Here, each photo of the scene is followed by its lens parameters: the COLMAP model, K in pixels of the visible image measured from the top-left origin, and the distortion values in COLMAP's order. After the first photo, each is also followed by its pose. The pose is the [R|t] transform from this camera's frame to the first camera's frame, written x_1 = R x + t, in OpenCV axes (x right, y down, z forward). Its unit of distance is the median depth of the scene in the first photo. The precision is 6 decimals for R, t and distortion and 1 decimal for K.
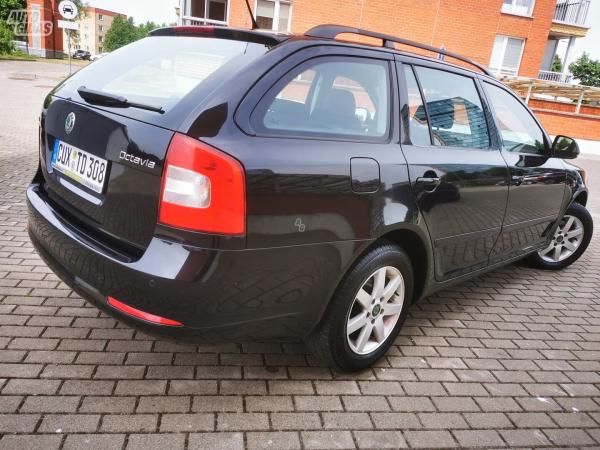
lens RADIAL K [[458.8, 0, 286.0], [0, 458.8, 222.6], [0, 0, 1]] dist [0.079446, -0.098673]
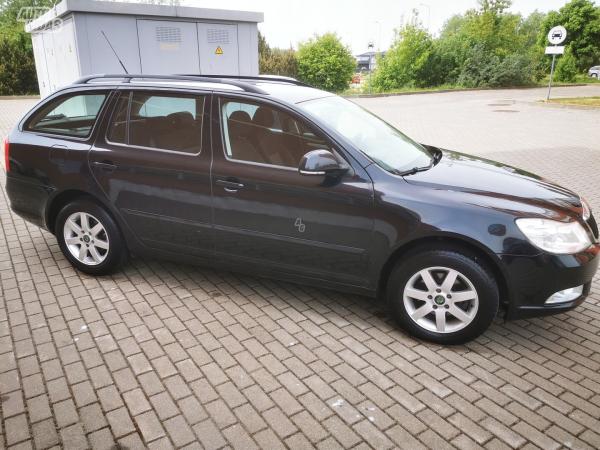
lens RADIAL K [[458.8, 0, 286.0], [0, 458.8, 222.6], [0, 0, 1]] dist [0.079446, -0.098673]
pose [[0.416743, 0.161495, -0.894564, 1.438504], [-0.212713, 0.974095, 0.076757, -0.106771], [0.883786, 0.158297, 0.440300, 0.644697]]
